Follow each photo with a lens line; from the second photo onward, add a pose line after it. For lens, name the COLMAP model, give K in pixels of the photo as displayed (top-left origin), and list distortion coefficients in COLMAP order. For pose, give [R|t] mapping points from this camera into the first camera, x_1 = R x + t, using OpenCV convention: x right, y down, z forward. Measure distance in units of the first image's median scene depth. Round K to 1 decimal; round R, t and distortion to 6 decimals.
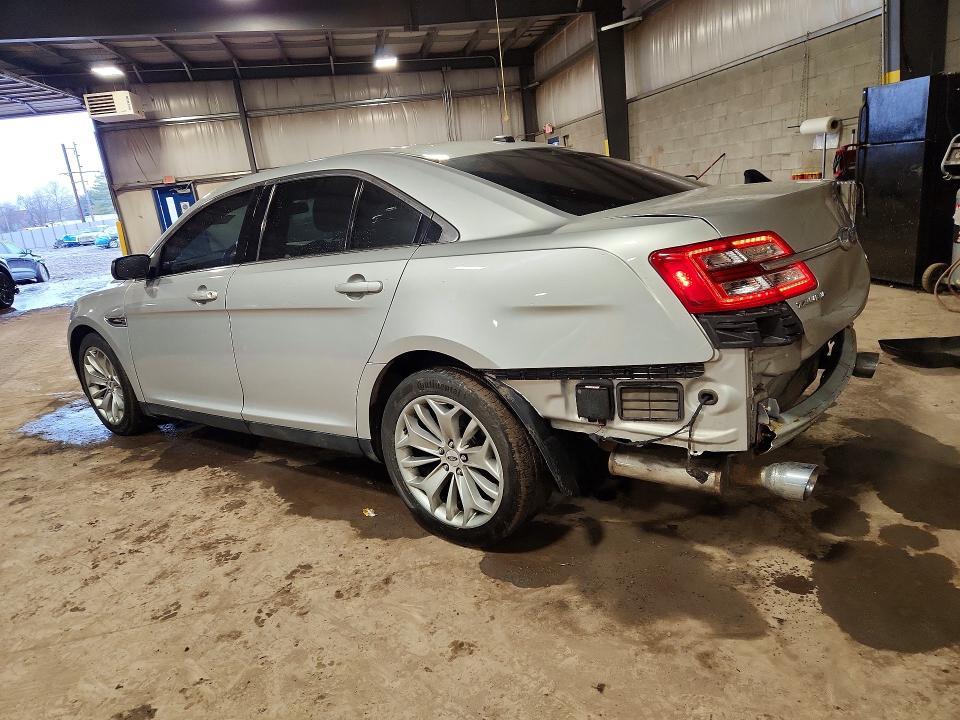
lens RADIAL K [[645.1, 0, 480.0], [0, 645.1, 360.0], [0, 0, 1]] dist [0.078161, -0.069489]
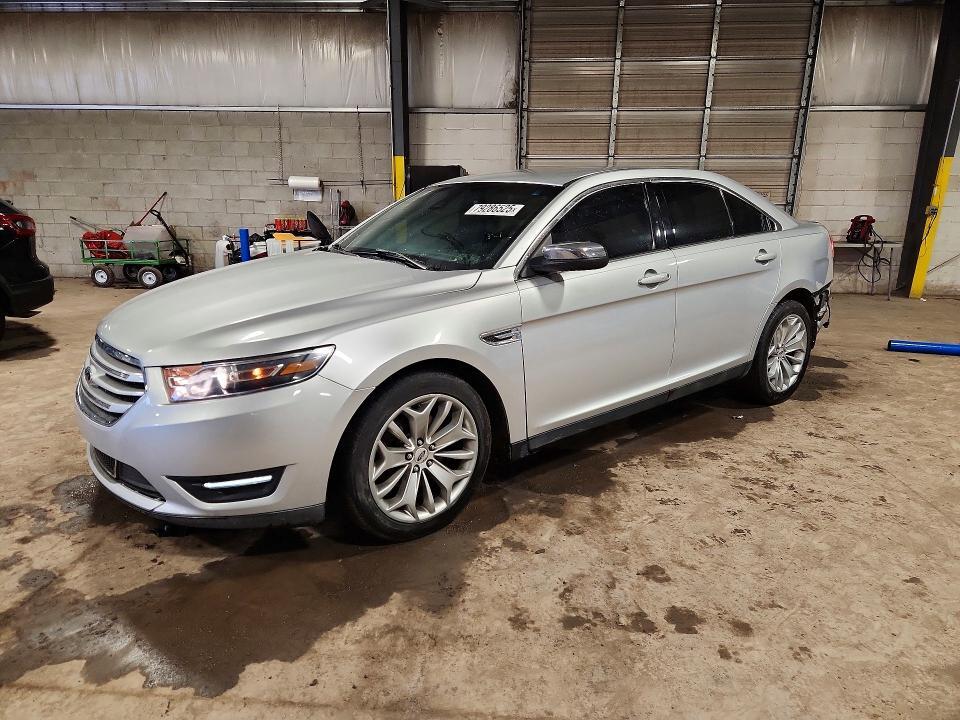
lens RADIAL K [[602.1, 0, 479.8], [0, 602.1, 383.3], [0, 0, 1]] dist [0.024961, -0.000173]
pose [[0.249547, -0.172567, 0.952862, -1.348236], [0.215570, 0.969202, 0.119070, -0.105177], [-0.944063, 0.175694, 0.279062, 0.976056]]
